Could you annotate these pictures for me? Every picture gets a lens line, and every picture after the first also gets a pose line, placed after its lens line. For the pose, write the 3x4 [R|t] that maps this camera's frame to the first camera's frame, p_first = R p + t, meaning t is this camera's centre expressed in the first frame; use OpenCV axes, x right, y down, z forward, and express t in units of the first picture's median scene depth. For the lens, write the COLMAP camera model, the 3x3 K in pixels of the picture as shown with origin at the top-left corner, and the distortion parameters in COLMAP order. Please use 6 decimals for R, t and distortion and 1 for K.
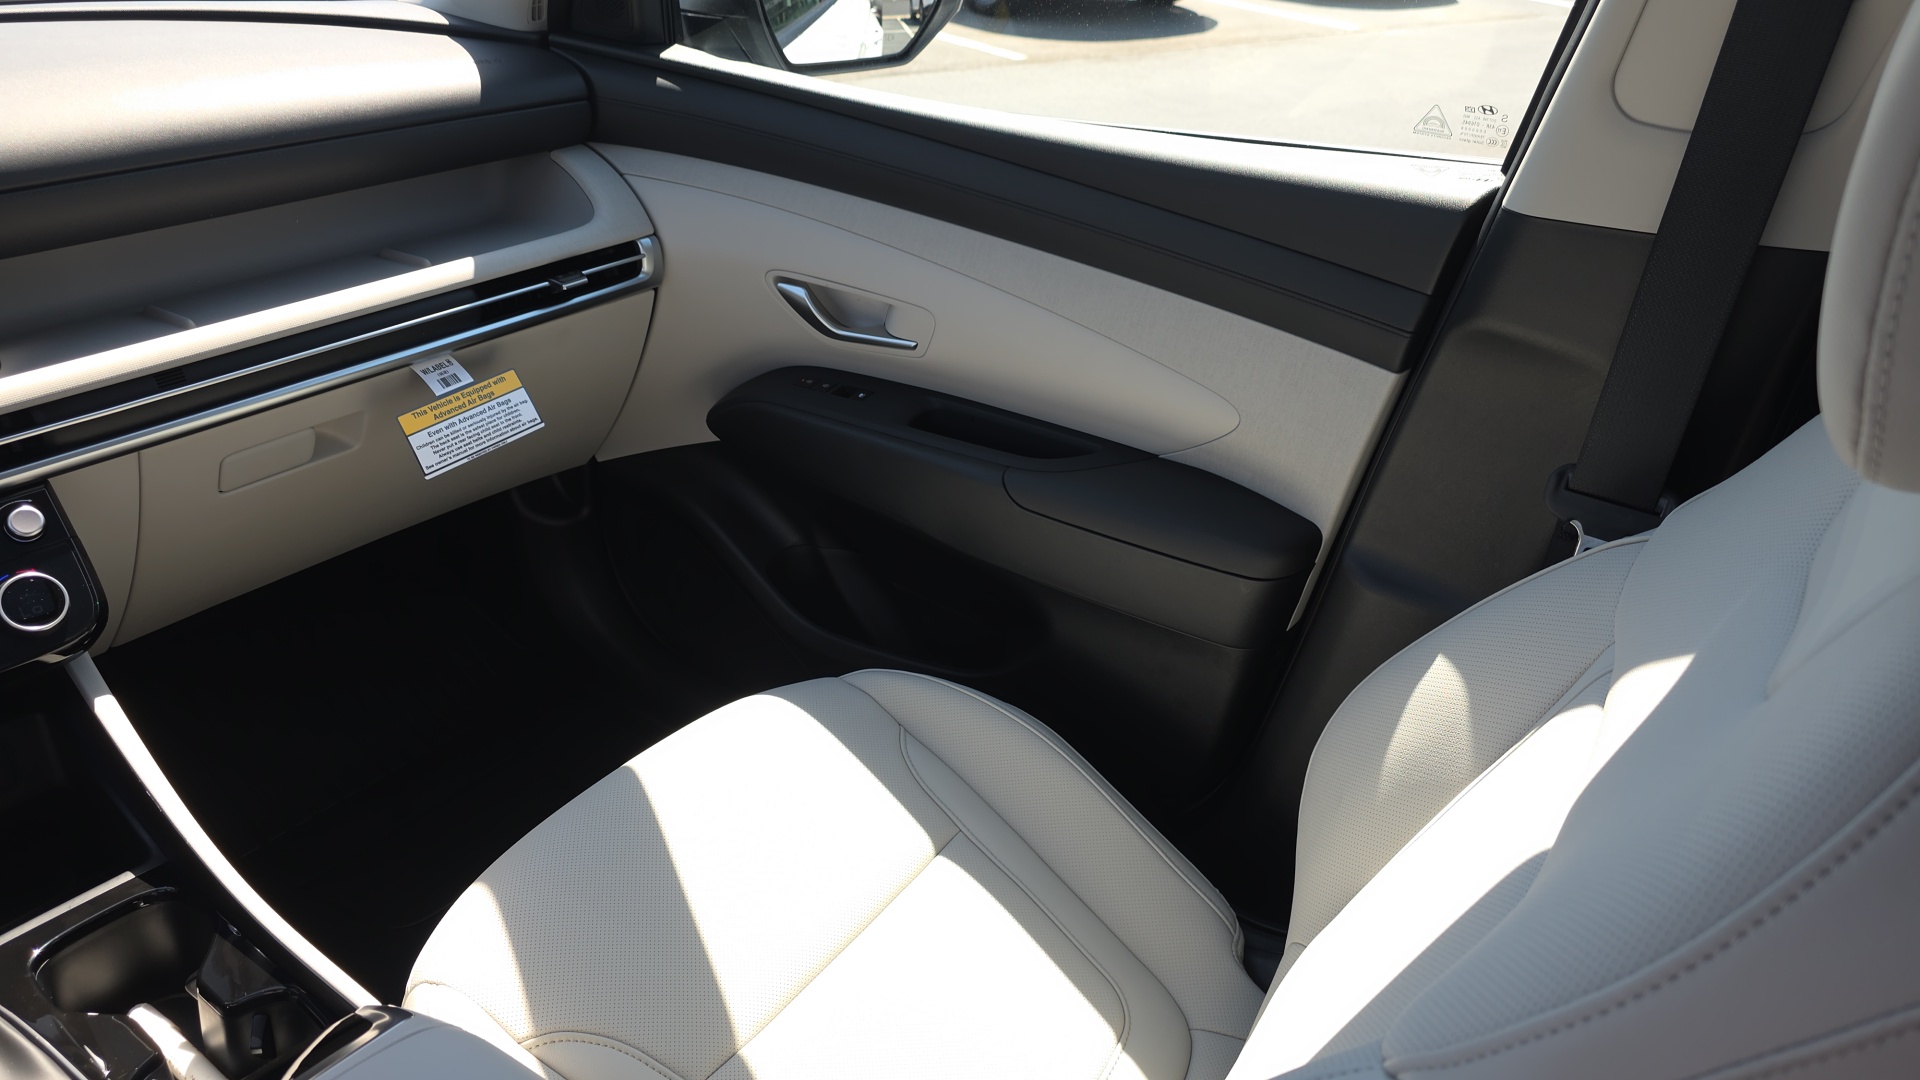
lens RADIAL K [[1292.4, 0, 960.9], [0, 1292.4, 532.5], [0, 0, 1]] dist [0.059868, -0.061317]
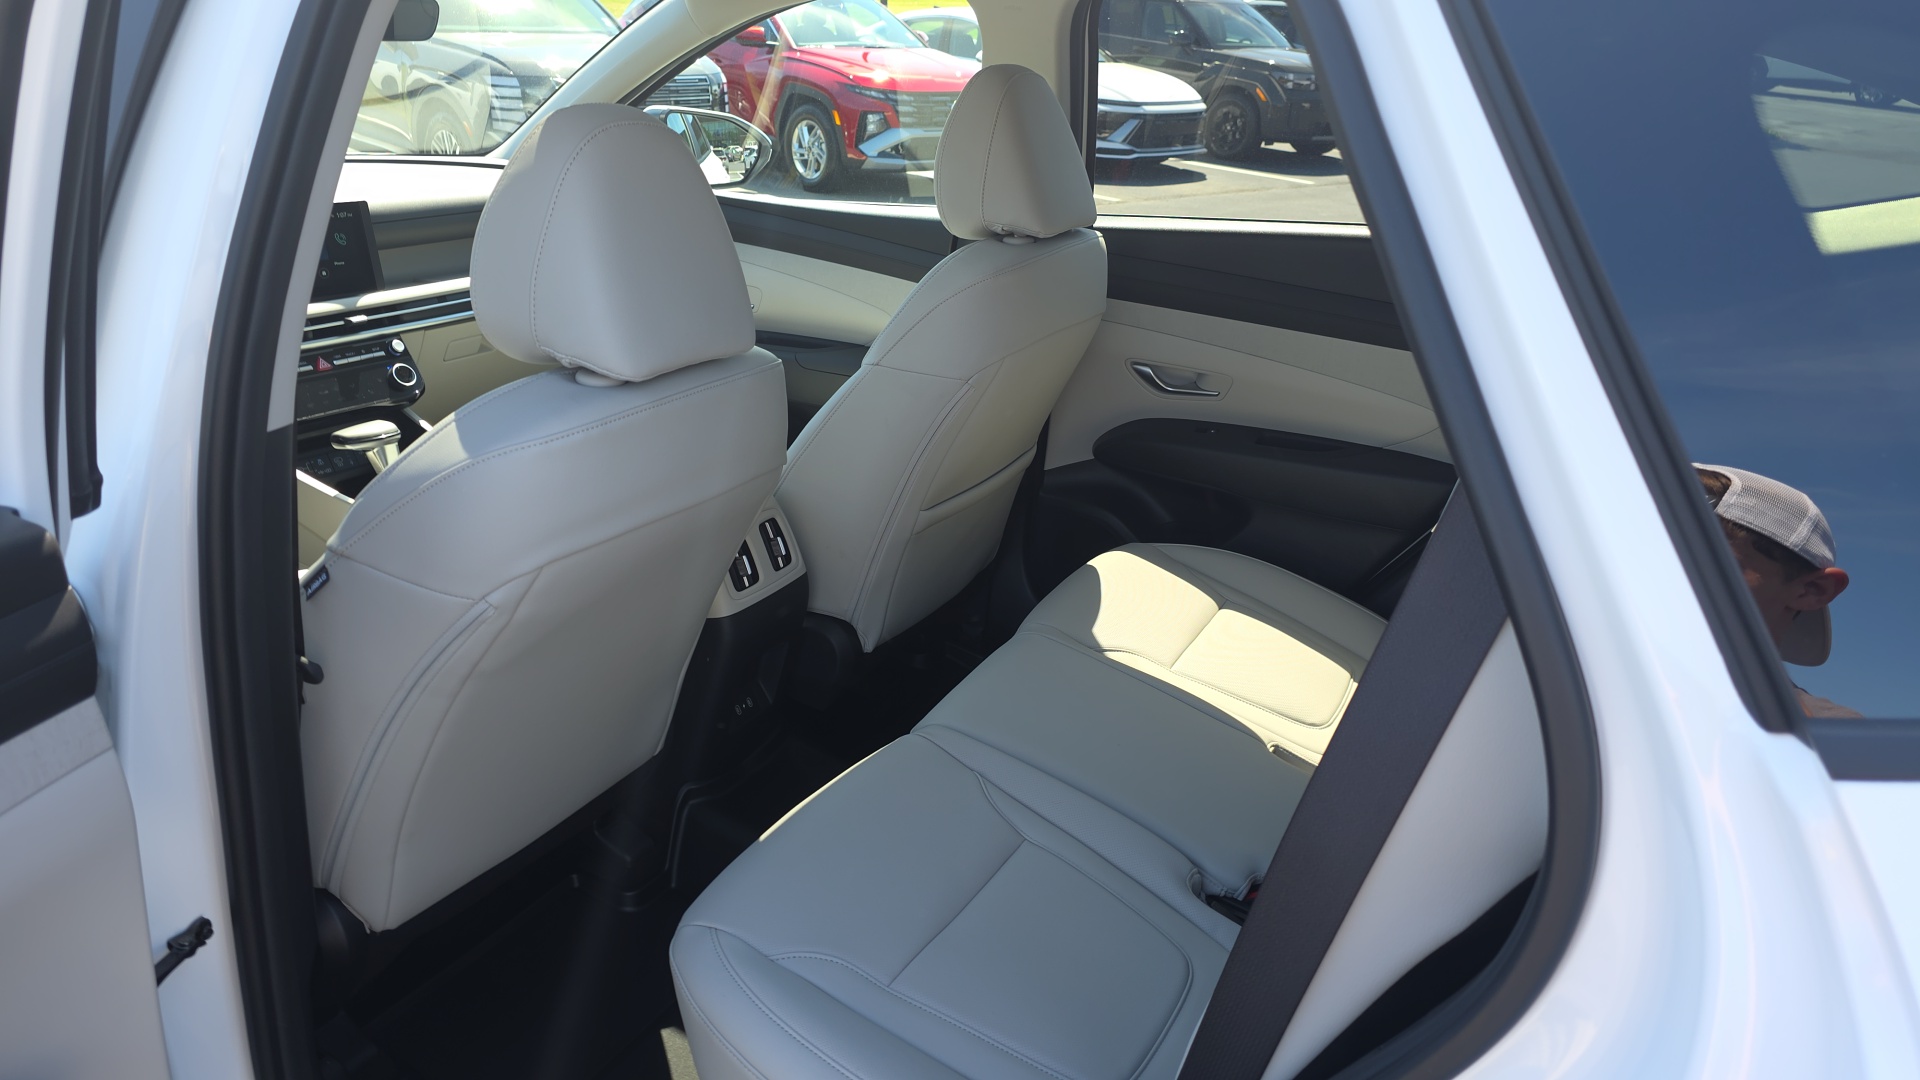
lens RADIAL K [[1292.4, 0, 944.1], [0, 1292.4, 540.8], [0, 0, 1]] dist [0.059868, -0.061317]
pose [[0.993244, -0.041769, 0.108271, 0.040130], [0.054478, 0.991610, -0.117222, 0.557958], [-0.102466, 0.122329, 0.987186, -1.211375]]
